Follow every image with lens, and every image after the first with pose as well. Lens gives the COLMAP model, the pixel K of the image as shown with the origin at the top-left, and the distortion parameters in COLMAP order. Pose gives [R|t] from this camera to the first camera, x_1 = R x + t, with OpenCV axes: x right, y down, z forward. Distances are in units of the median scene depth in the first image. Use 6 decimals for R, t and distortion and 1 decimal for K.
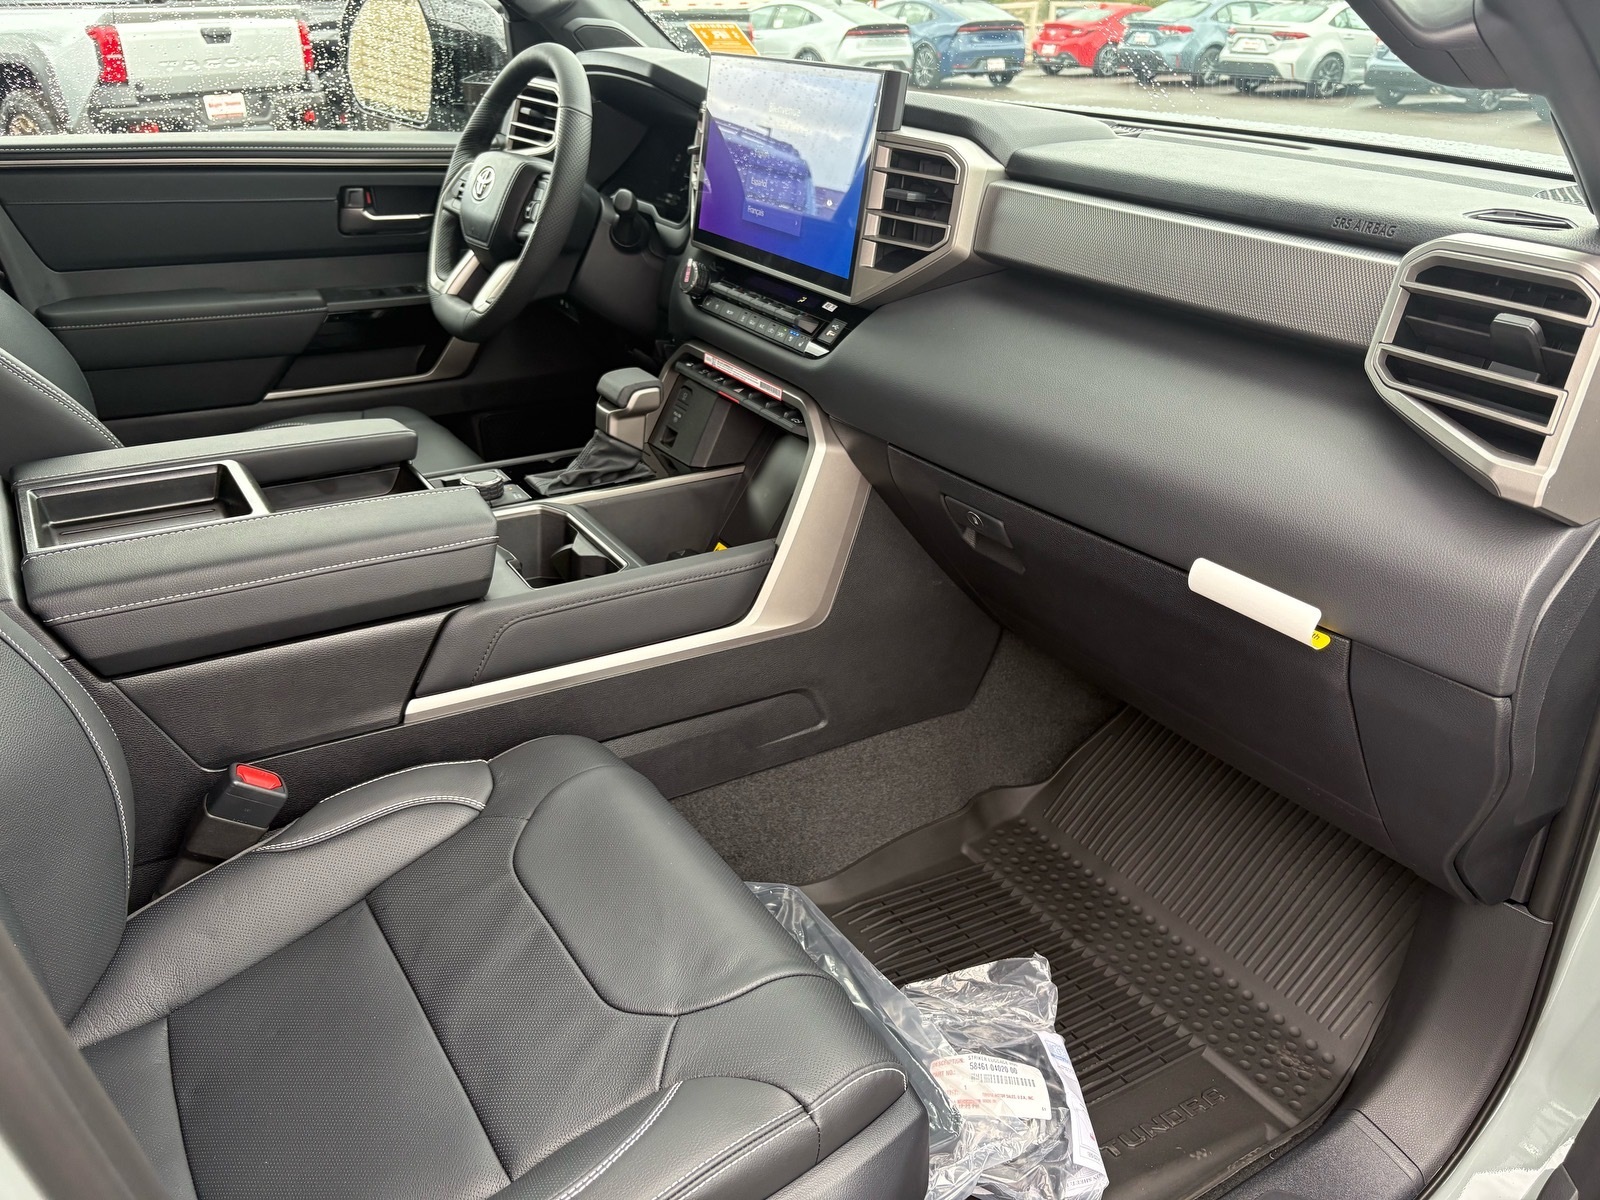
lens RADIAL K [[1235.4, 0, 802.7], [0, 1235.4, 604.9], [0, 0, 1]] dist [0.050396, -0.067525]
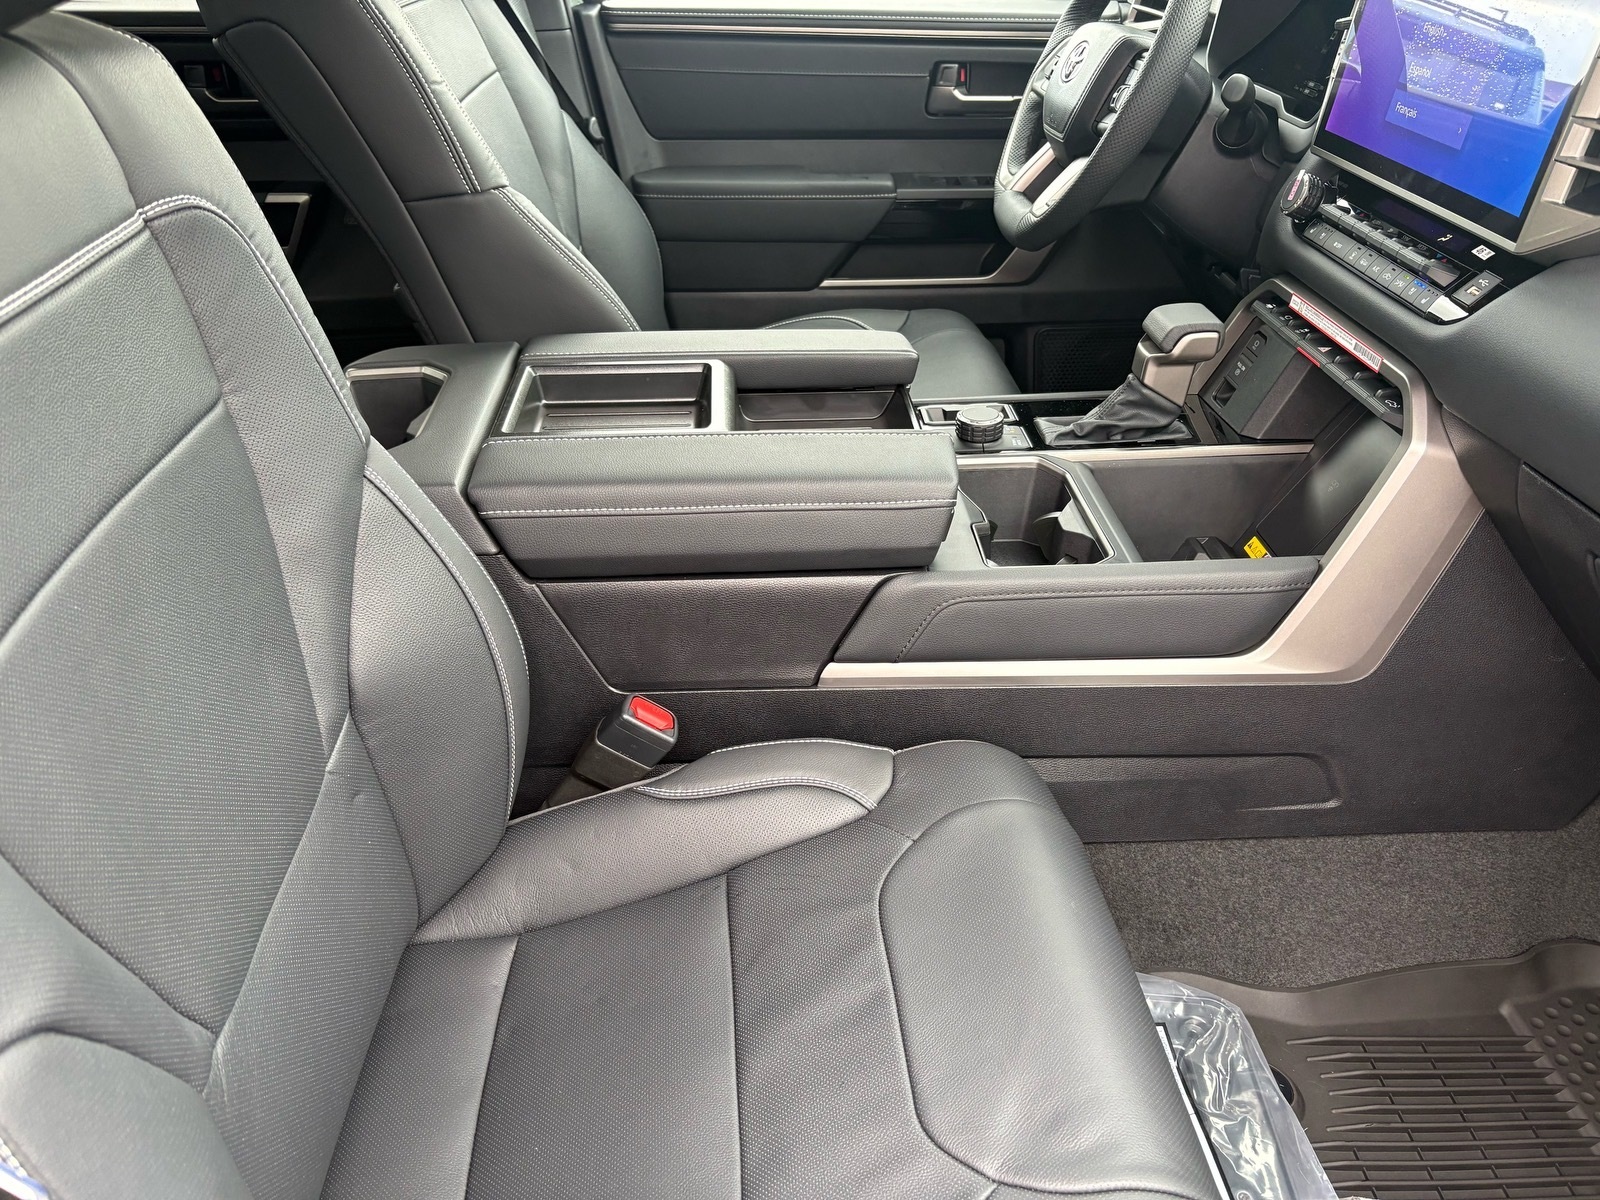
lens RADIAL K [[1235.4, 0, 802.7], [0, 1235.4, 604.9], [0, 0, 1]] dist [0.050396, -0.067525]
pose [[0.878946, 0.220593, -0.422839, 0.025176], [-0.184408, 0.974837, 0.125244, -0.057254], [0.439827, -0.032108, 0.897508, 0.164982]]
